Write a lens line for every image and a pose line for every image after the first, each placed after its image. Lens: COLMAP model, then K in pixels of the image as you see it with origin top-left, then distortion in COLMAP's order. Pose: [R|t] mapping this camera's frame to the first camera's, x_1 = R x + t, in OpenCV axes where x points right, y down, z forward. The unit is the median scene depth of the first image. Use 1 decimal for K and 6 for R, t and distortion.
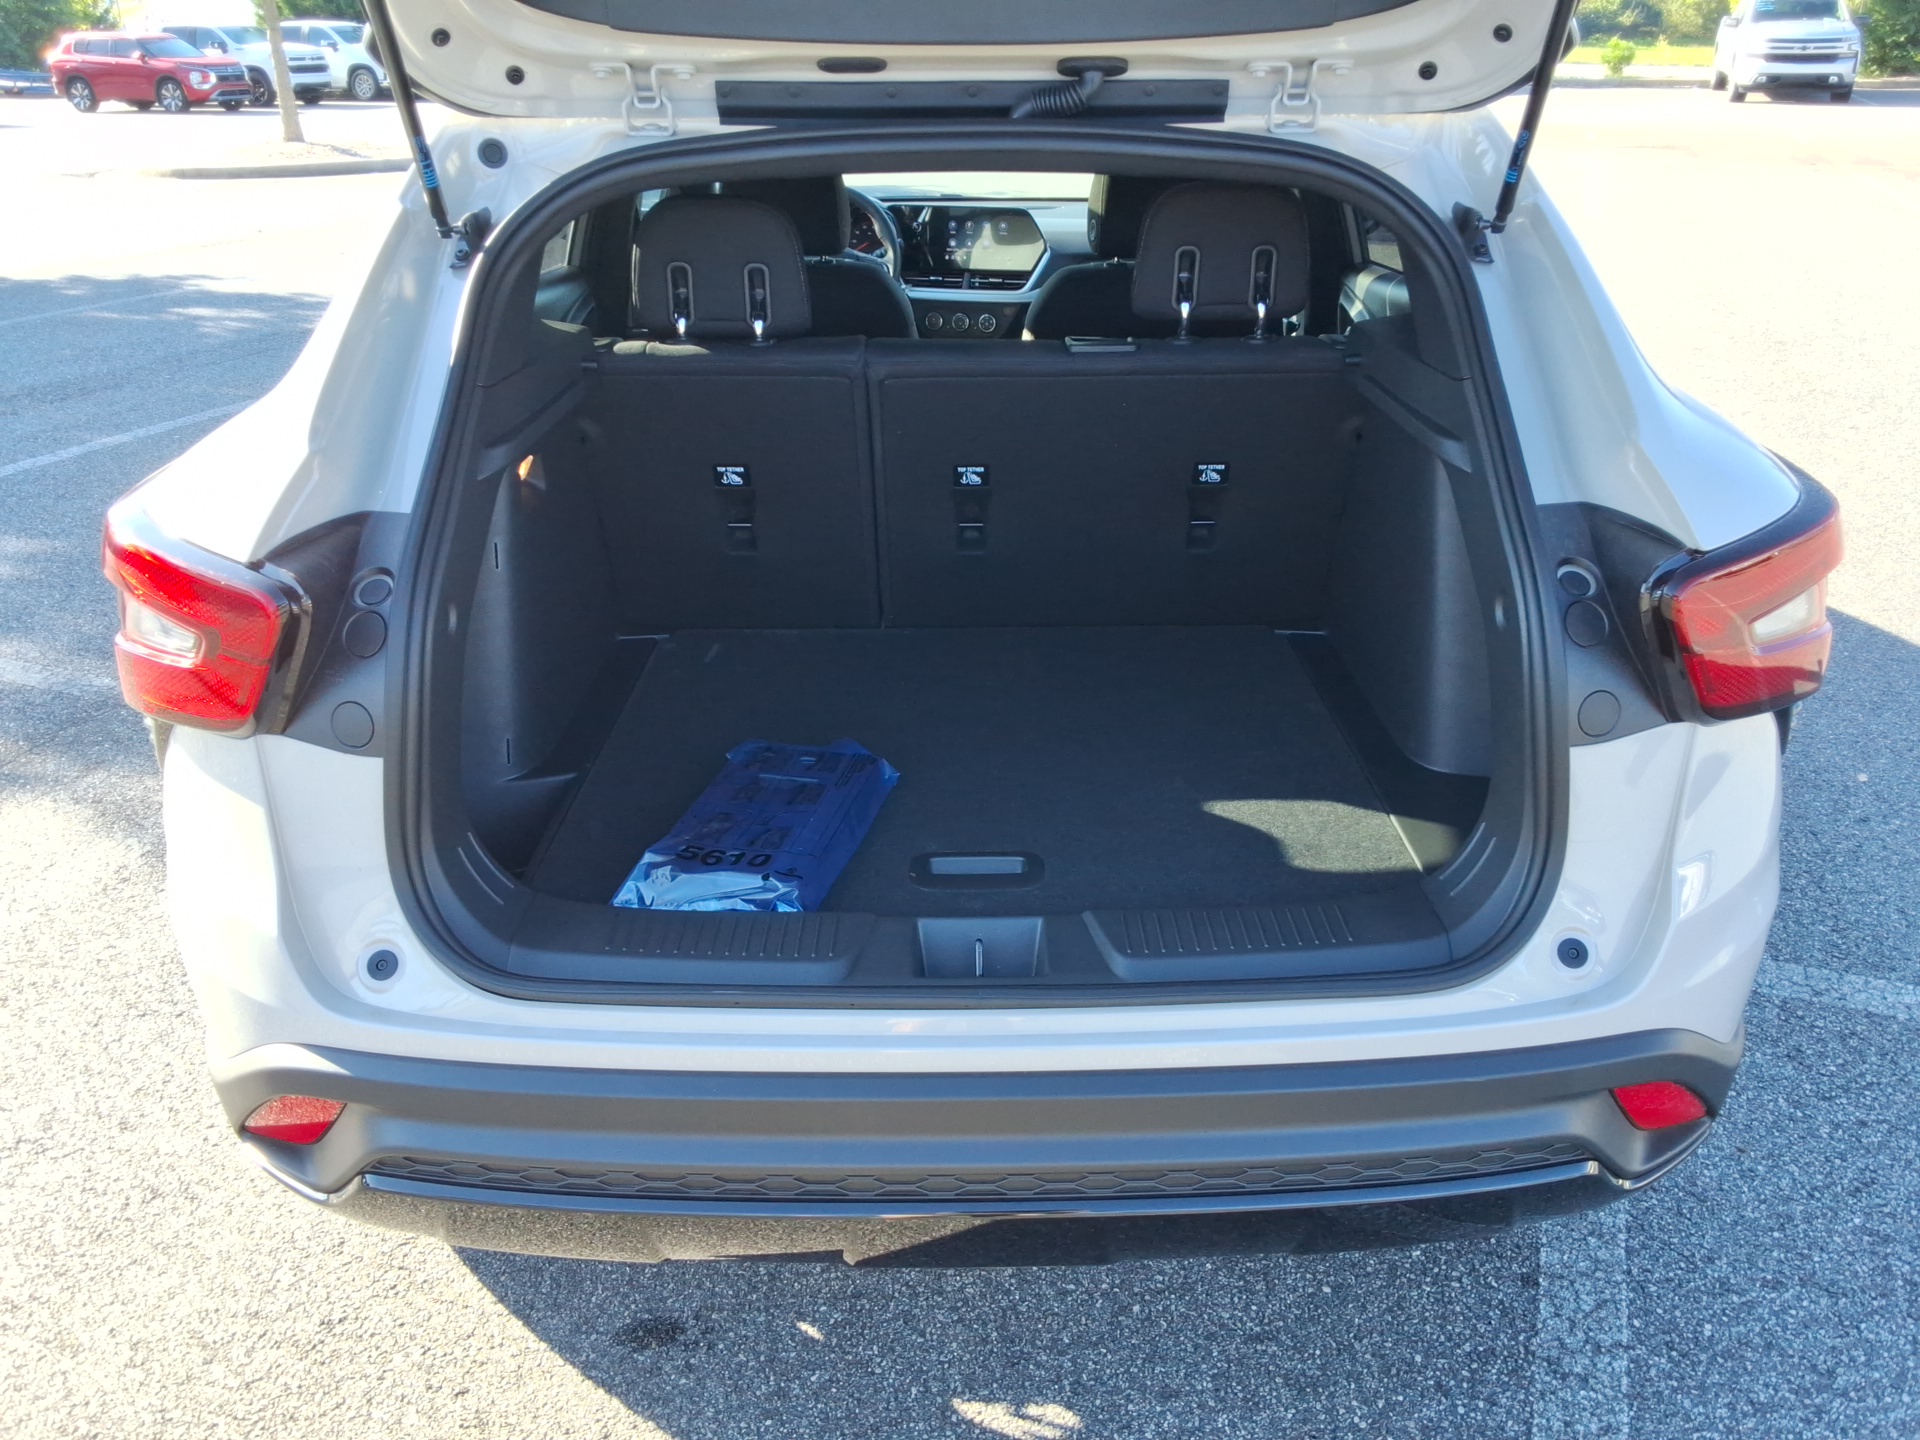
lens RADIAL K [[1580.5, 0, 967.1], [0, 1580.5, 719.3], [0, 0, 1]] dist [0.003763, -0.011491]
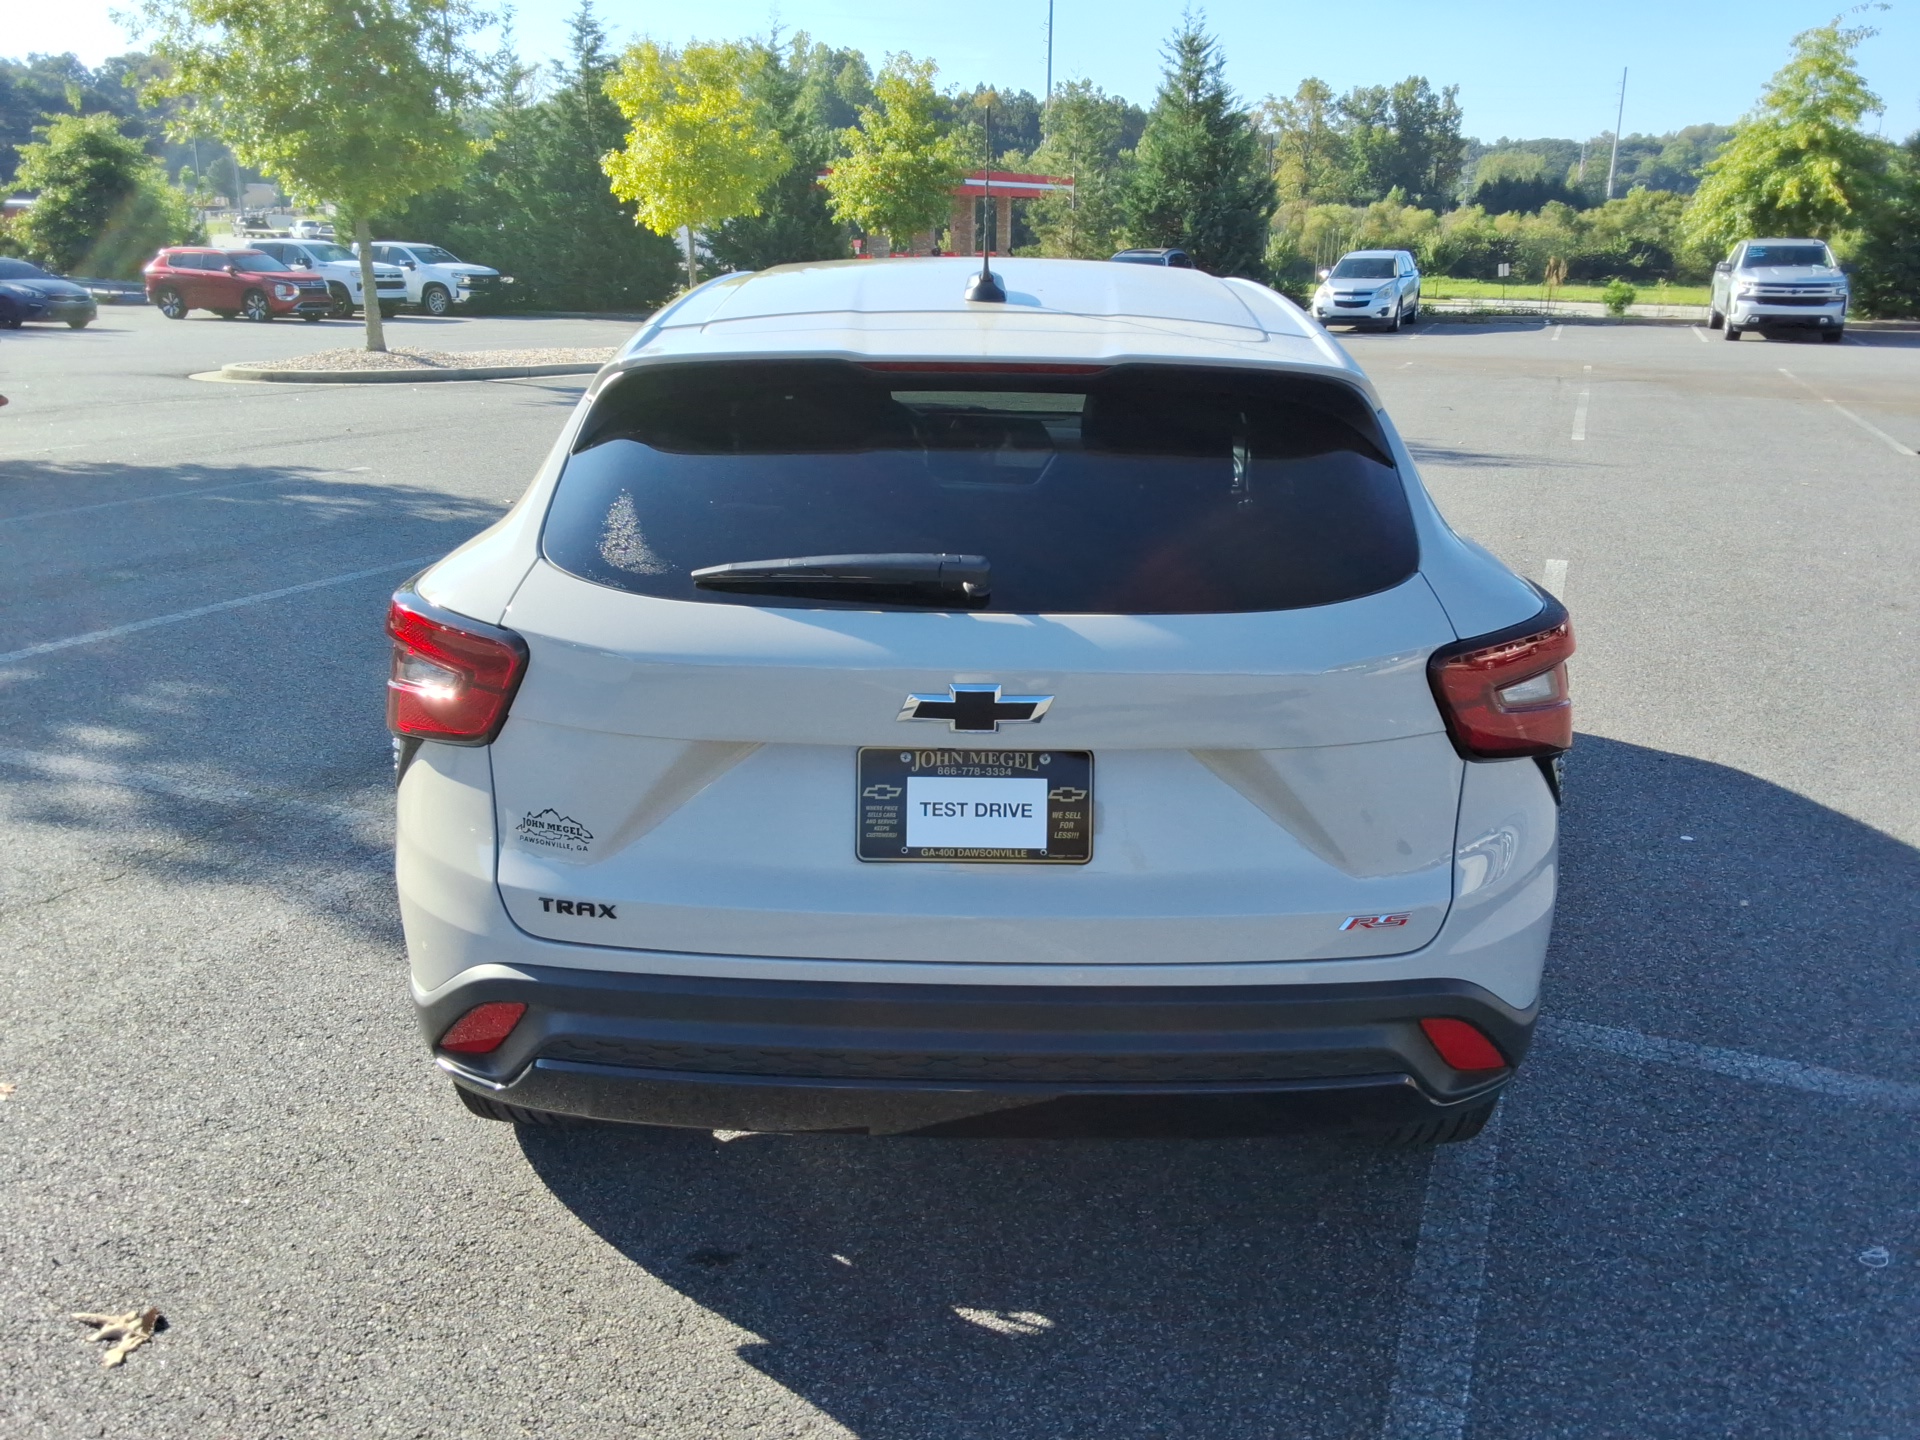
lens RADIAL K [[1556.6, 0, 966.8], [0, 1556.6, 714.8], [0, 0, 1]] dist [0.101098, -0.137331]
pose [[0.999577, 0.023470, -0.017181, 0.008591], [-0.025514, 0.991124, -0.130466, 0.062510], [0.013966, 0.130849, 0.991304, -0.175133]]
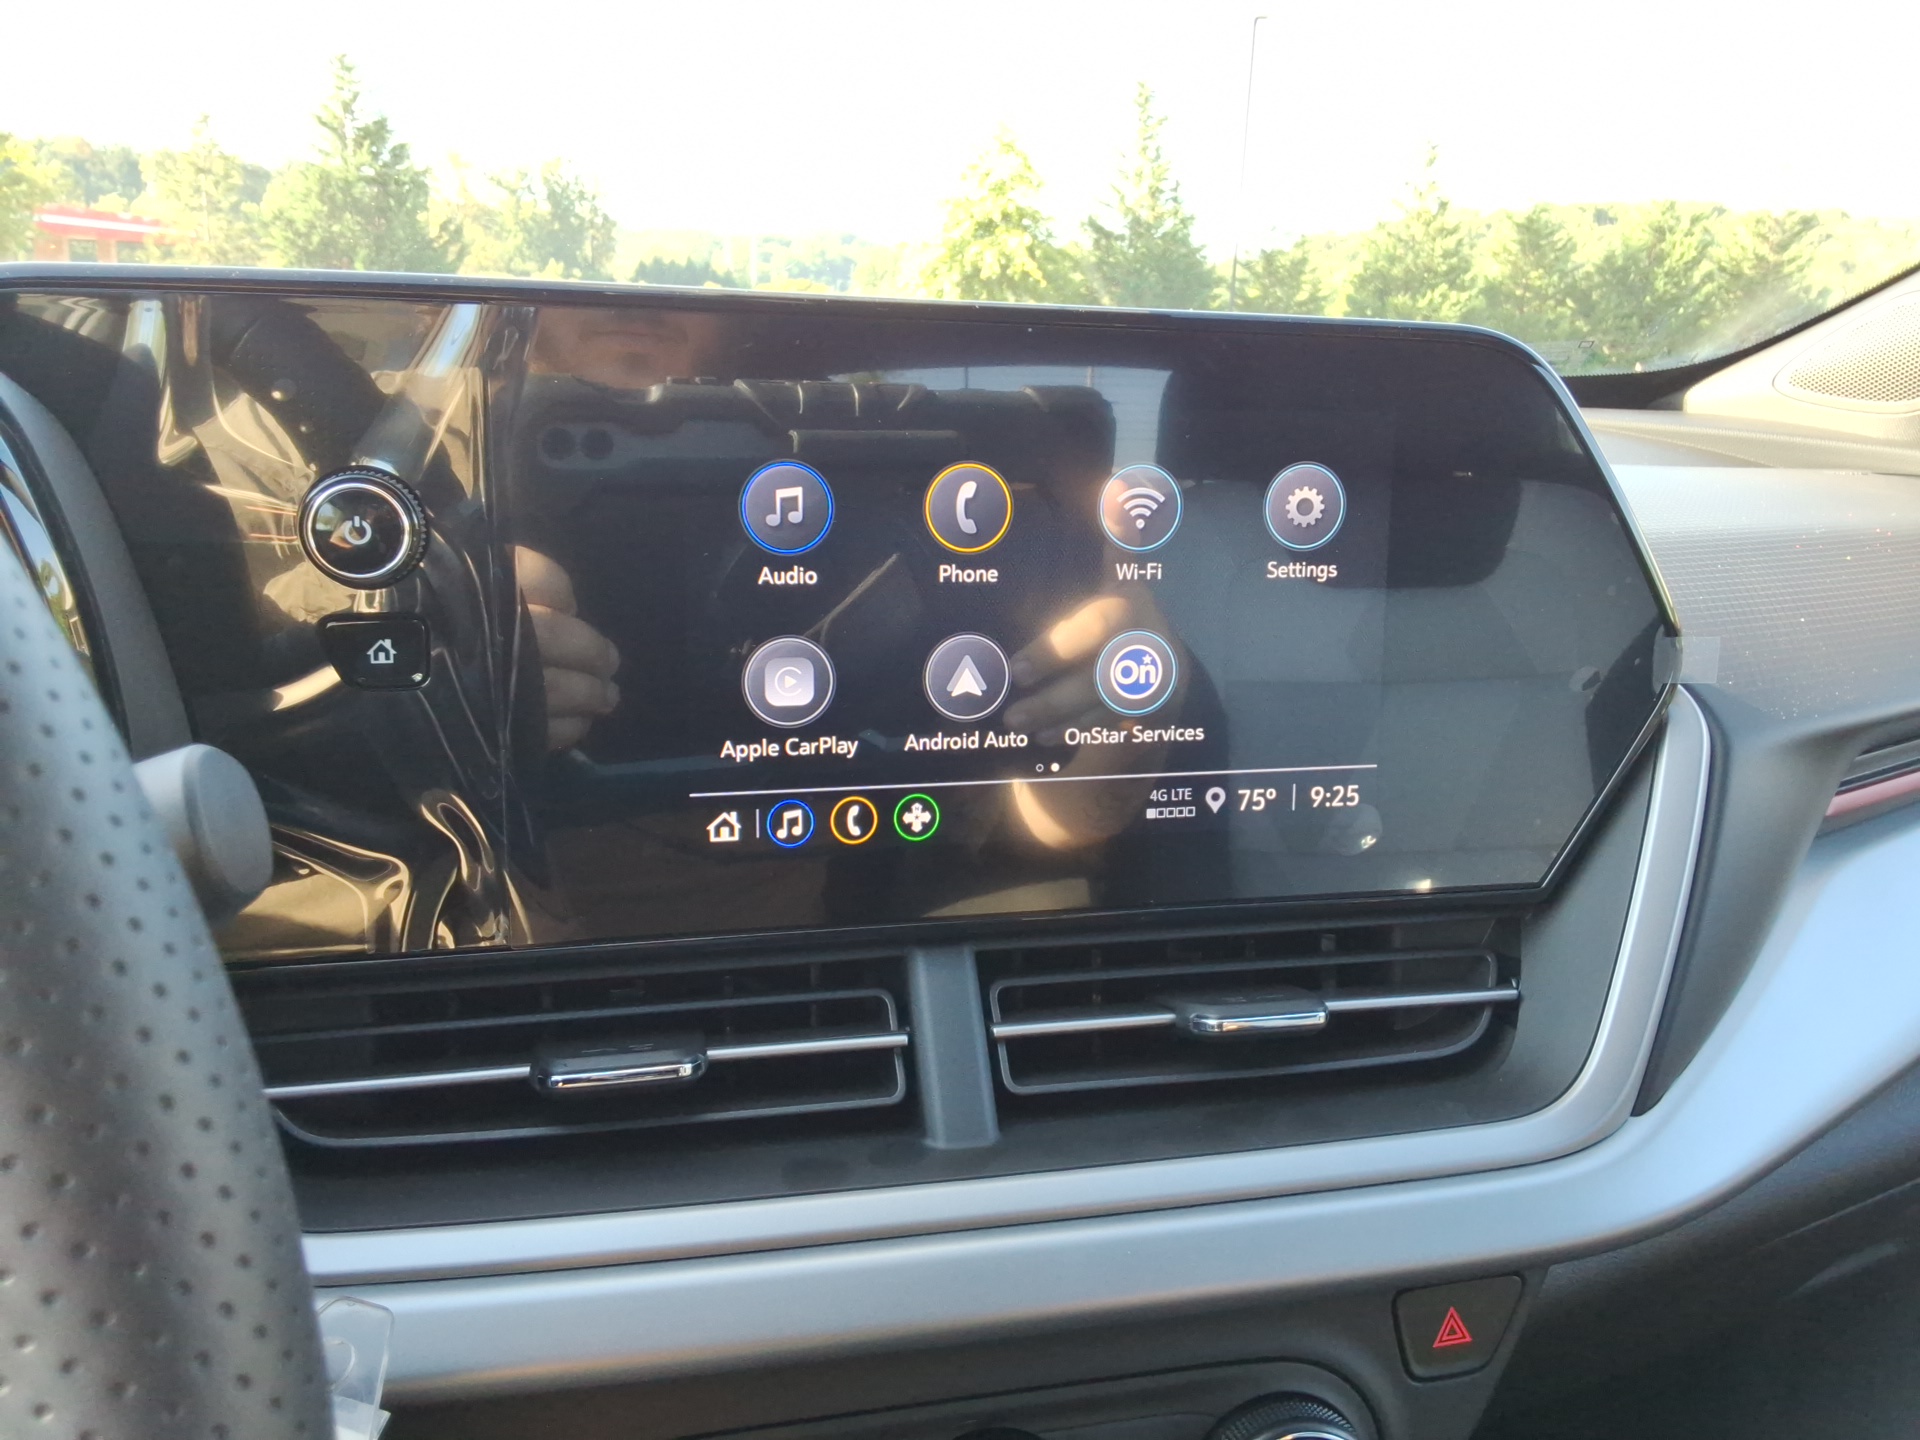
lens RADIAL K [[1574.3, 0, 992.1], [0, 1574.3, 705.7], [0, 0, 1]] dist [0.110881, -0.191187]
pose [[0.880121, -0.067723, 0.469895, -0.046237], [0.154651, 0.976684, -0.148901, -0.301962], [-0.448855, 0.203721, 0.870073, 0.969296]]
